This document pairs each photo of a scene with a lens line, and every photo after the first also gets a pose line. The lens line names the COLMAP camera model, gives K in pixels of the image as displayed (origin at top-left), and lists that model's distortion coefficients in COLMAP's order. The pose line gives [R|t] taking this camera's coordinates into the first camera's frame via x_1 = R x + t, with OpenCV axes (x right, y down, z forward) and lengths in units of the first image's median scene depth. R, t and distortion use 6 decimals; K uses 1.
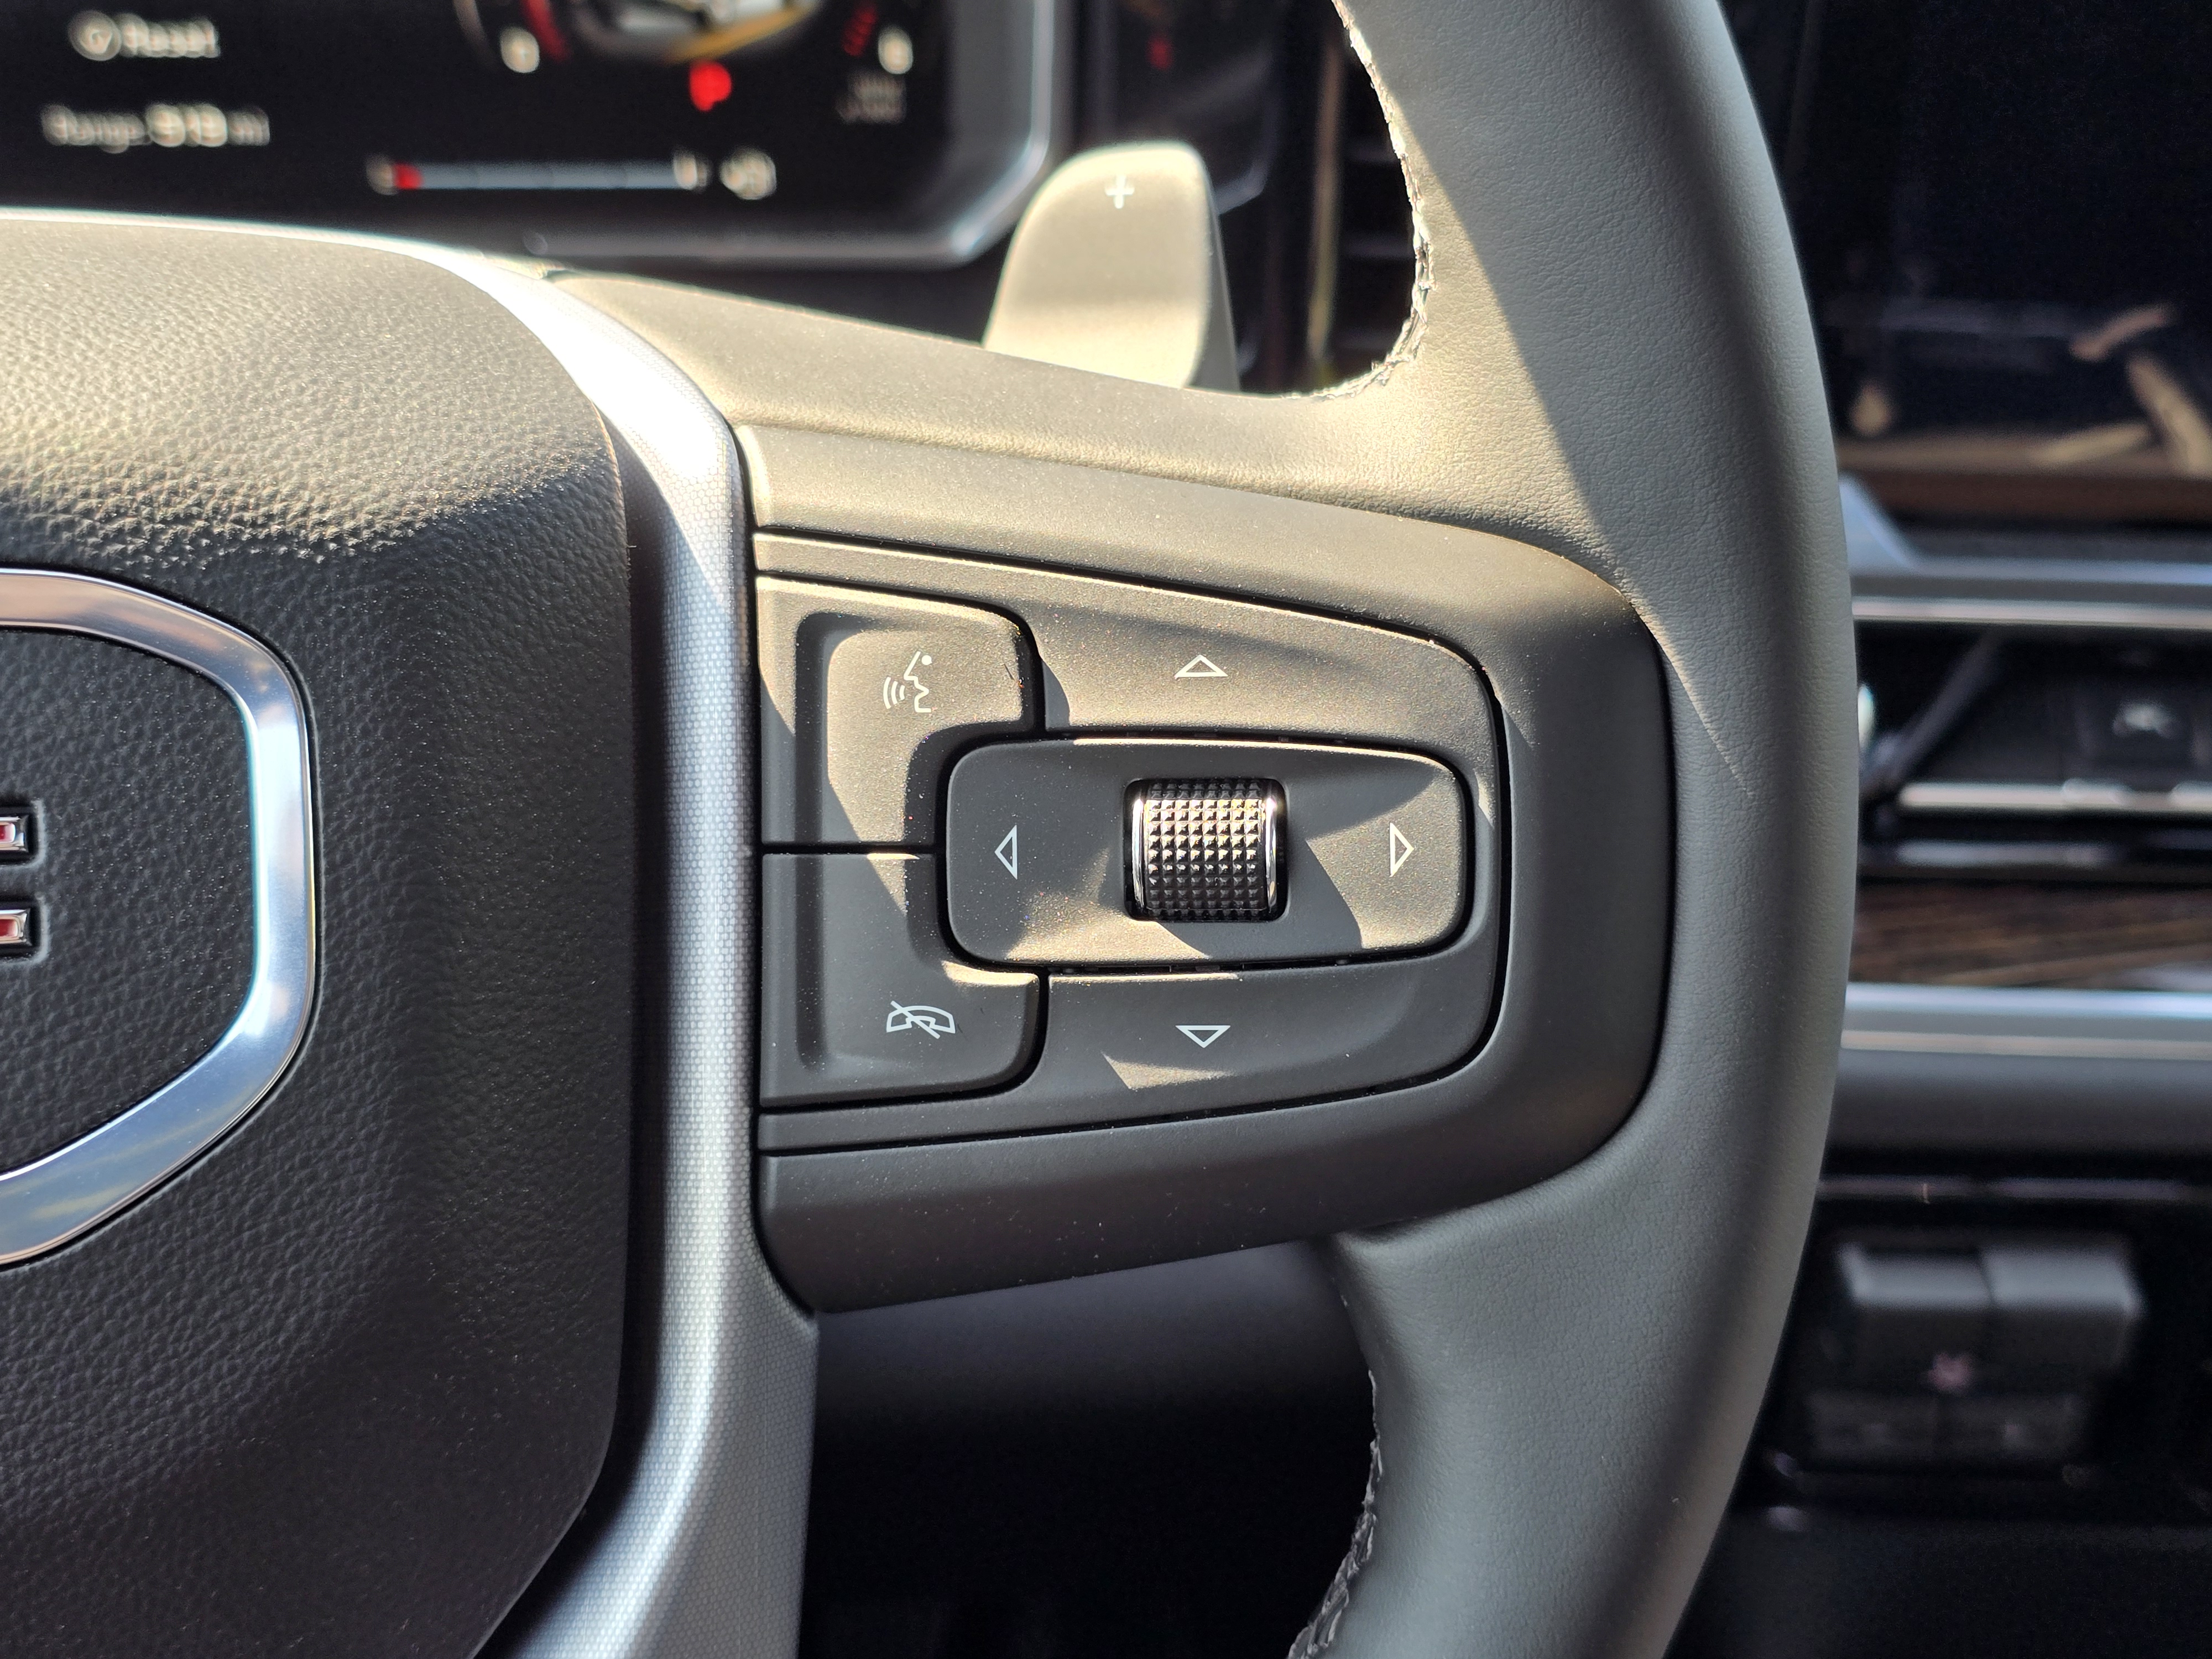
lens RADIAL K [[3114.0, 0, 1106.9], [0, 3114.0, 836.7], [0, 0, 1]] dist [0.079603, 0.000000]
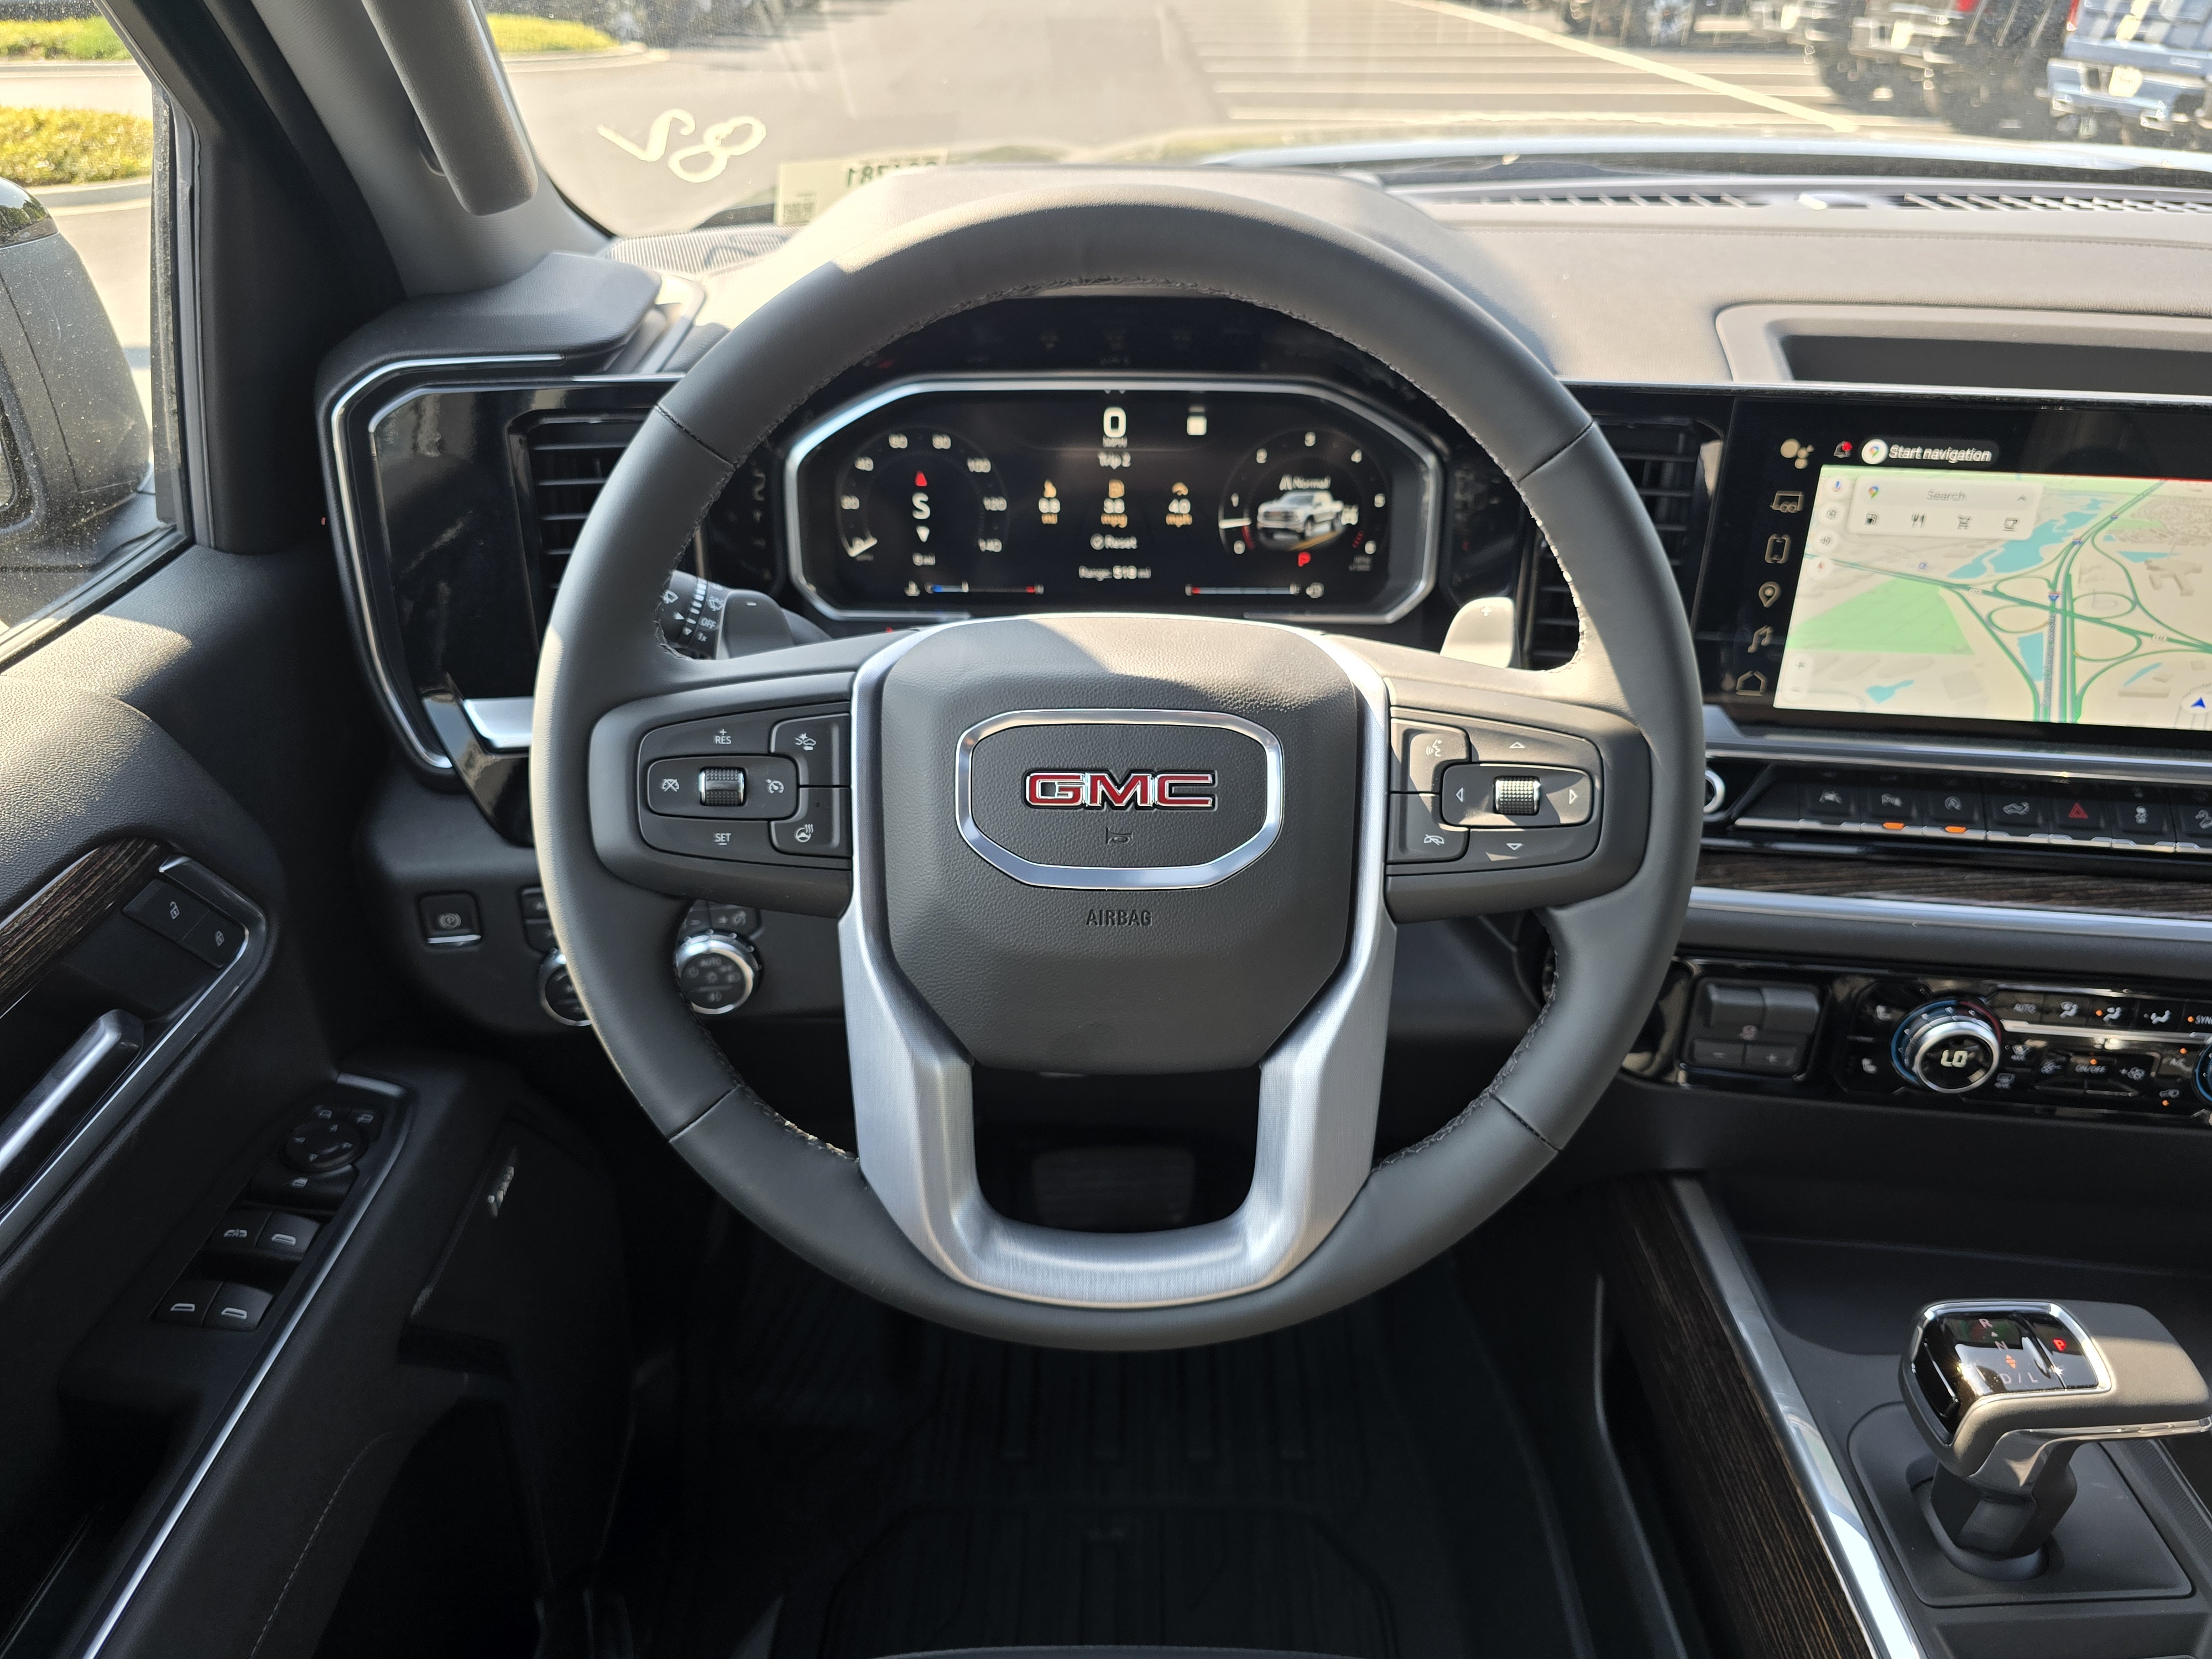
lens RADIAL K [[1573.1, 0, 1114.6], [0, 1573.1, 849.0], [0, 0, 1]] dist [0.029765, -0.019389]
pose [[0.988375, 0.038270, -0.147139, -0.156956], [-0.041996, 0.998869, -0.022297, 0.125114], [0.146119, 0.028217, 0.988864, -0.873329]]
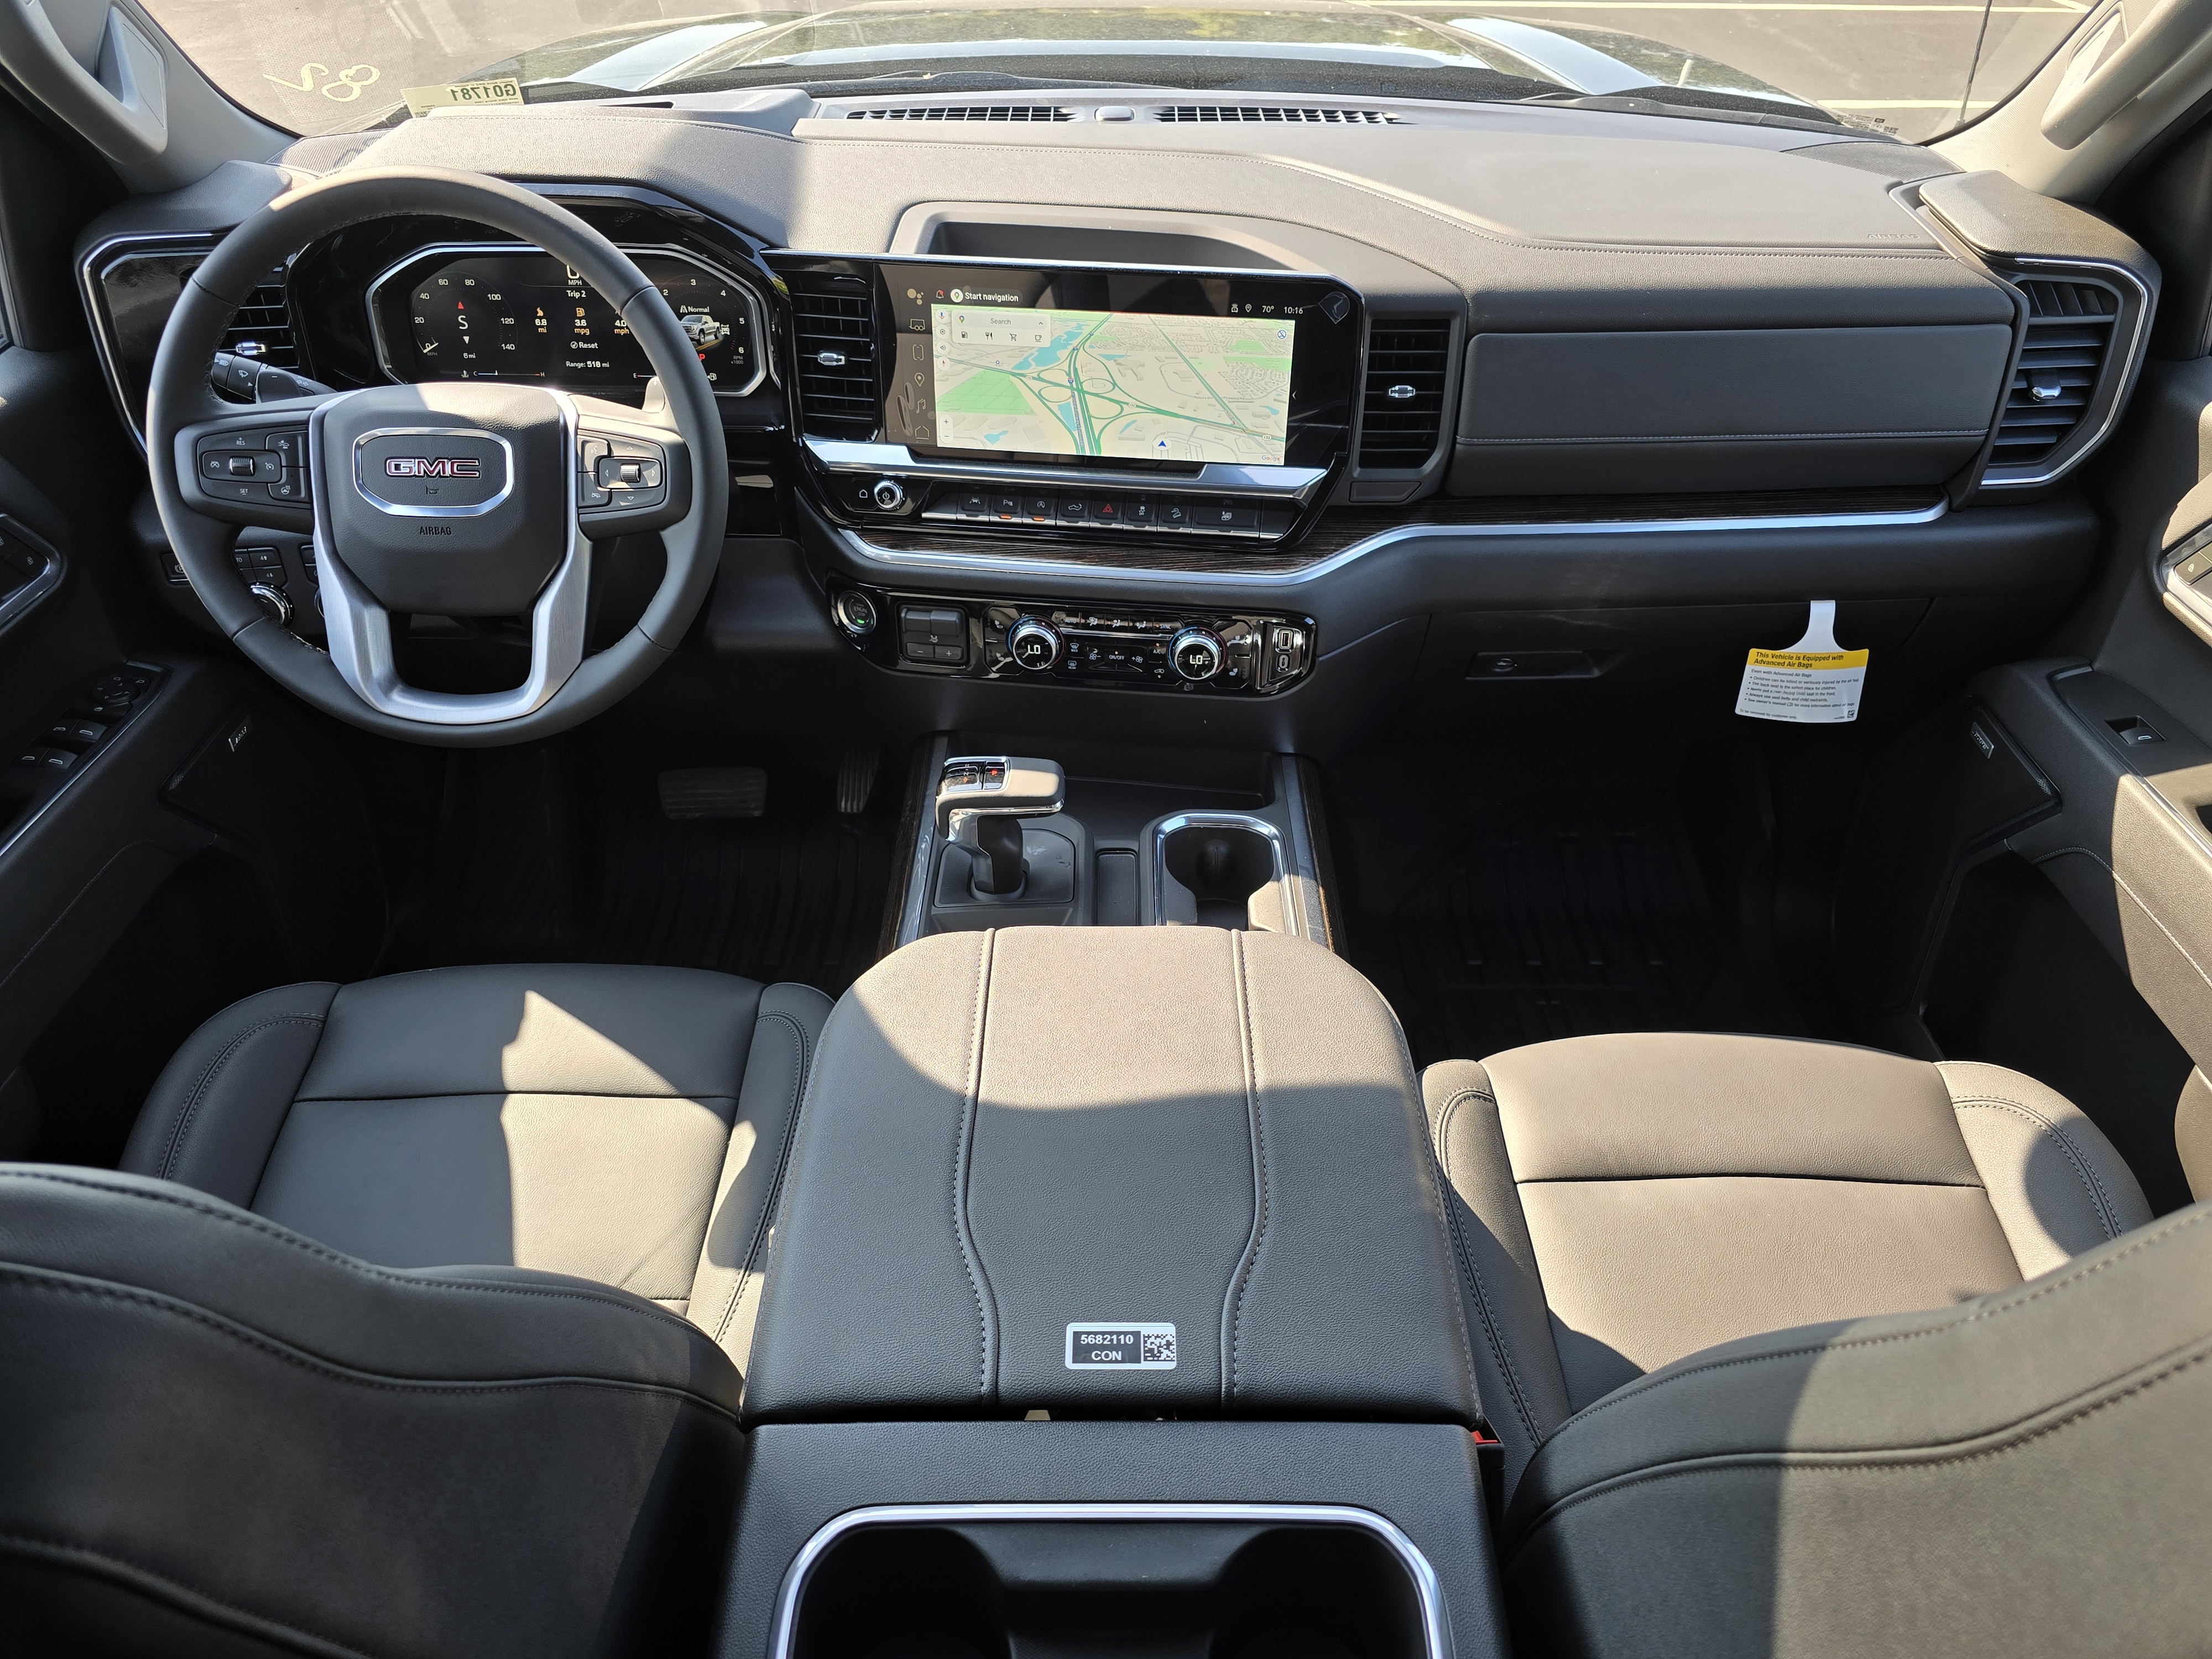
lens RADIAL K [[1525.5, 0, 1094.4], [0, 1525.5, 839.3], [0, 0, 1]] dist [0.028943, -0.022977]
pose [[0.987601, 0.058966, -0.145486, 1.699868], [-0.045141, 0.994302, 0.096567, 0.468122], [0.150352, -0.088803, 0.984636, -2.506902]]
